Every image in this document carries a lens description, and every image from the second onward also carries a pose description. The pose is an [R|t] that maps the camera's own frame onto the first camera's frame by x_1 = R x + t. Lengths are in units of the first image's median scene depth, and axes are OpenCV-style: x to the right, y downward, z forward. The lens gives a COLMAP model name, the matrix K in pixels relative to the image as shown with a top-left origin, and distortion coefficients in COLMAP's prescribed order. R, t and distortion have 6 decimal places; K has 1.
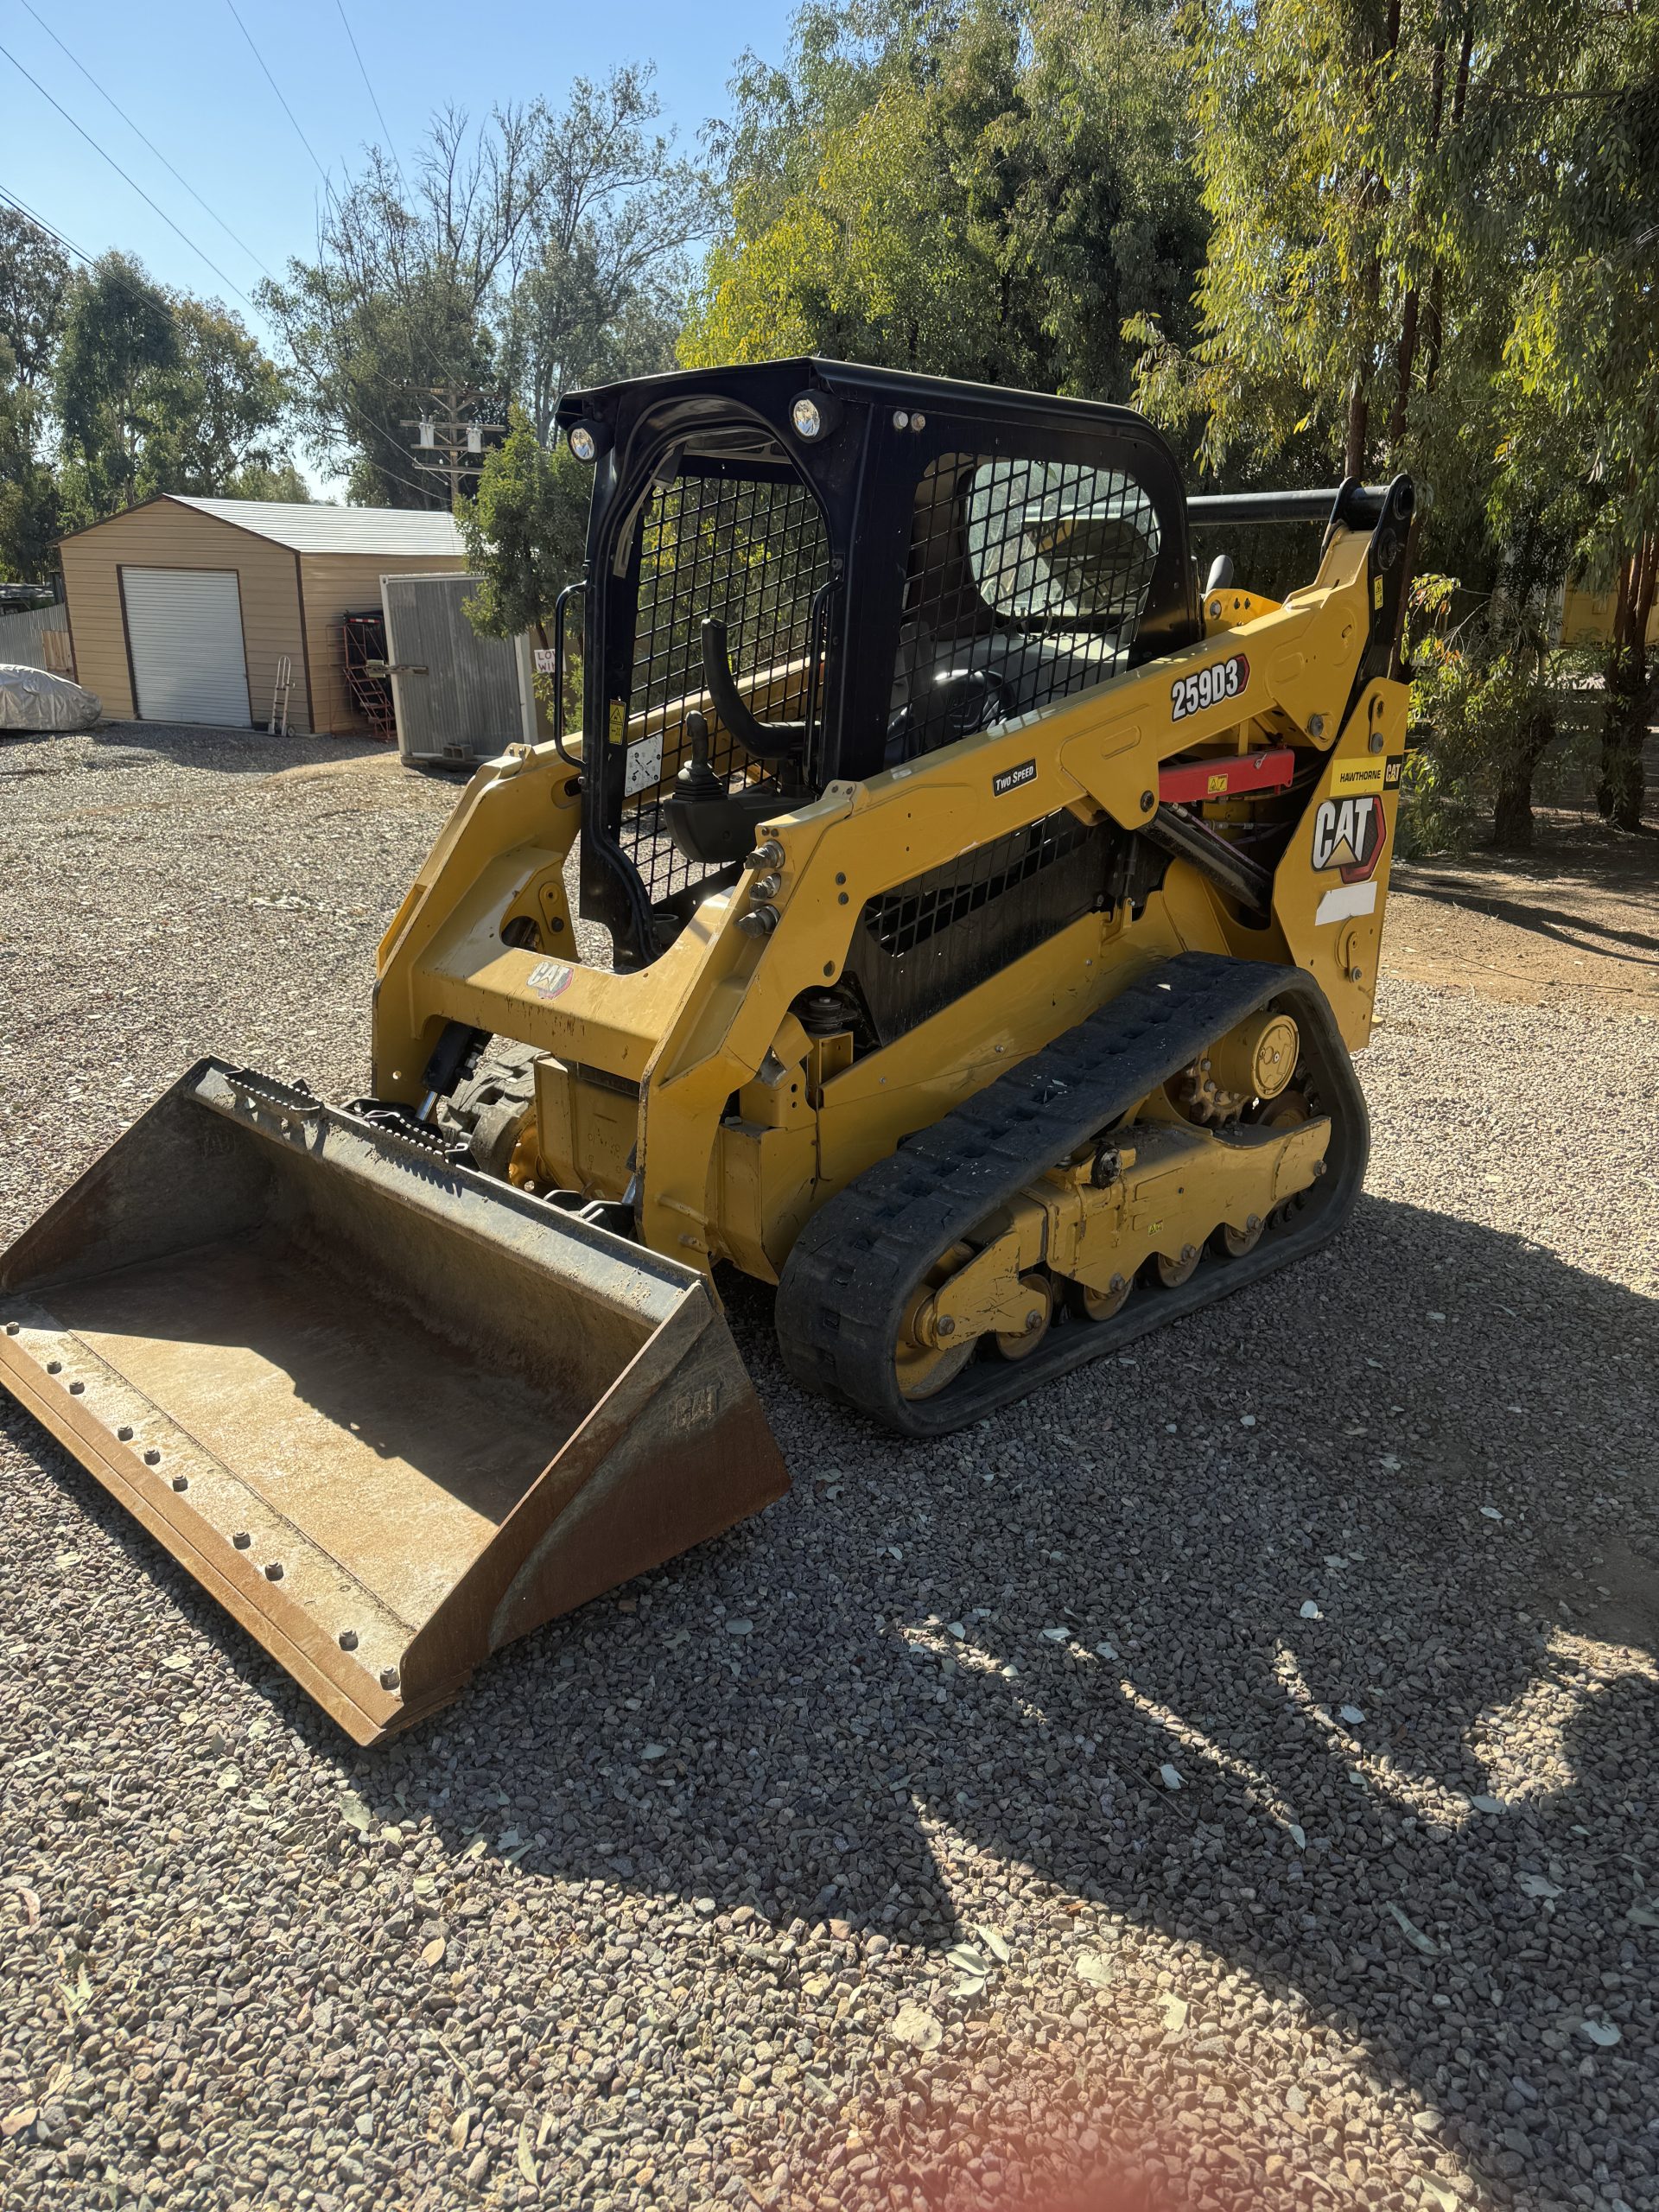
lens RADIAL K [[1607.6, 0, 829.5], [0, 1607.6, 1106.0], [0, 0, 1]] dist [-0.003992, -0.003805]
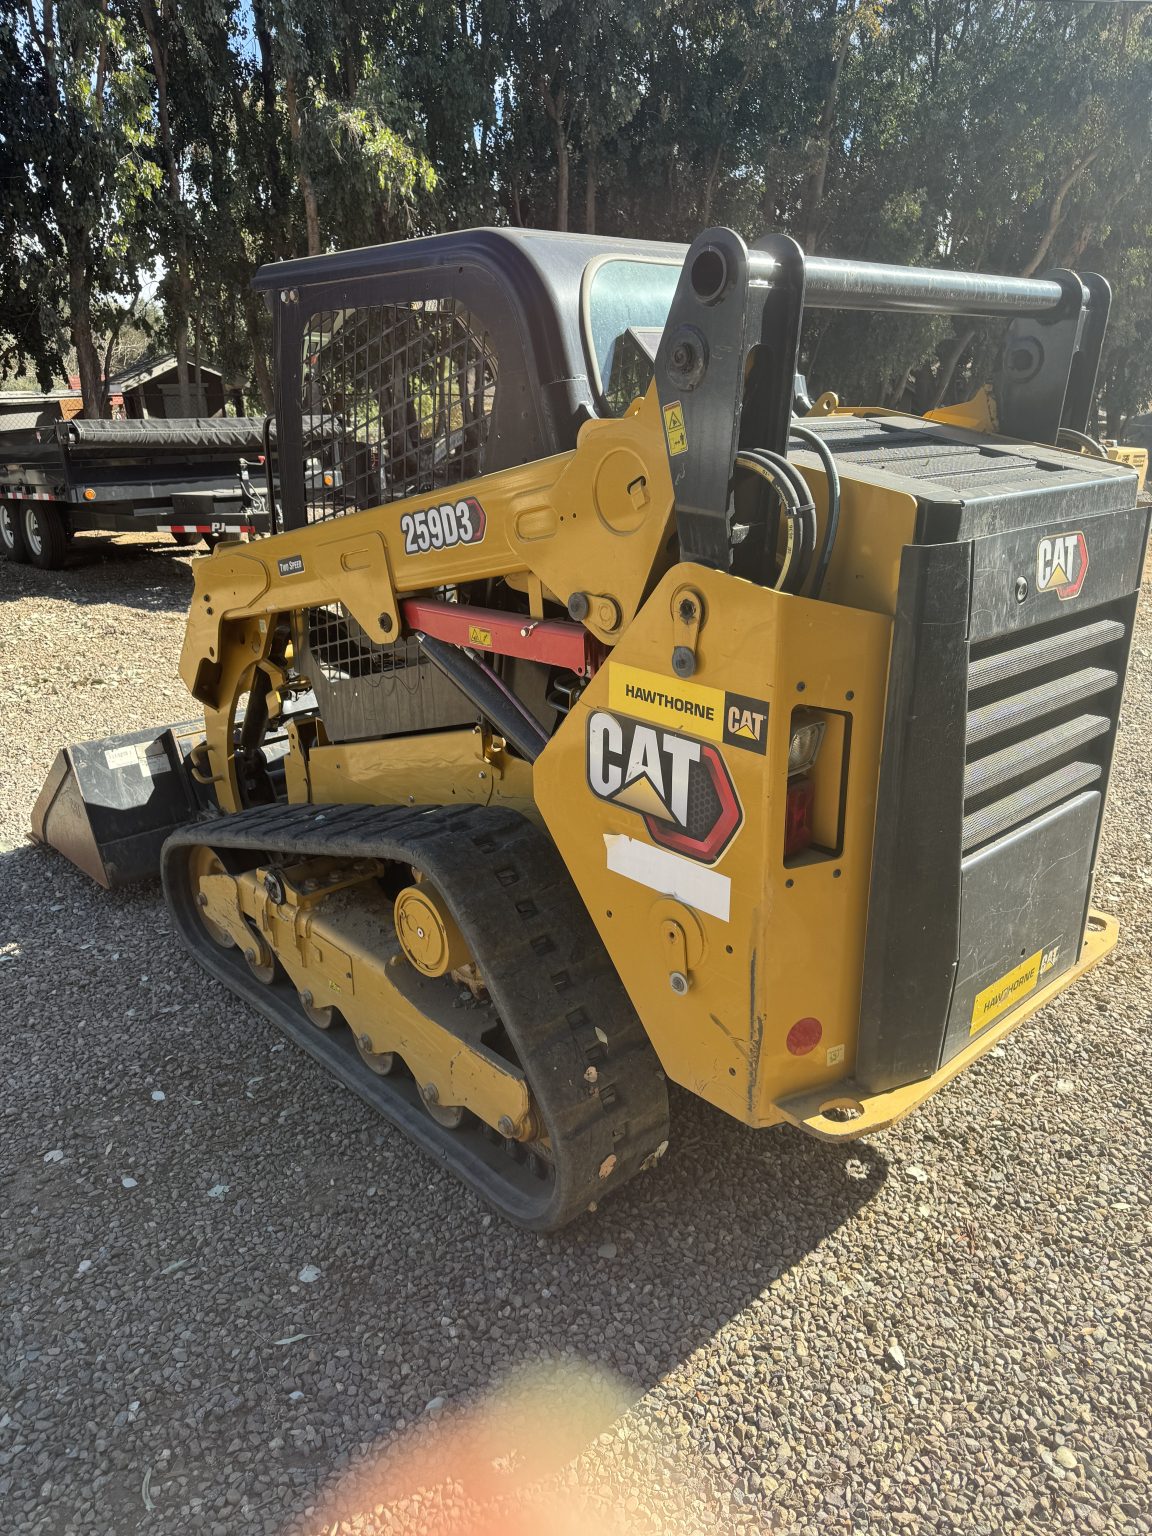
lens RADIAL K [[1116.3, 0, 576.0], [0, 1116.3, 768.0], [0, 0, 1]] dist [-0.003992, -0.003805]
pose [[-0.013795, 0.321848, -0.946691, 0.885206], [-0.296965, 0.902743, 0.311235, -0.354145], [0.954789, 0.285427, 0.083124, 1.042080]]
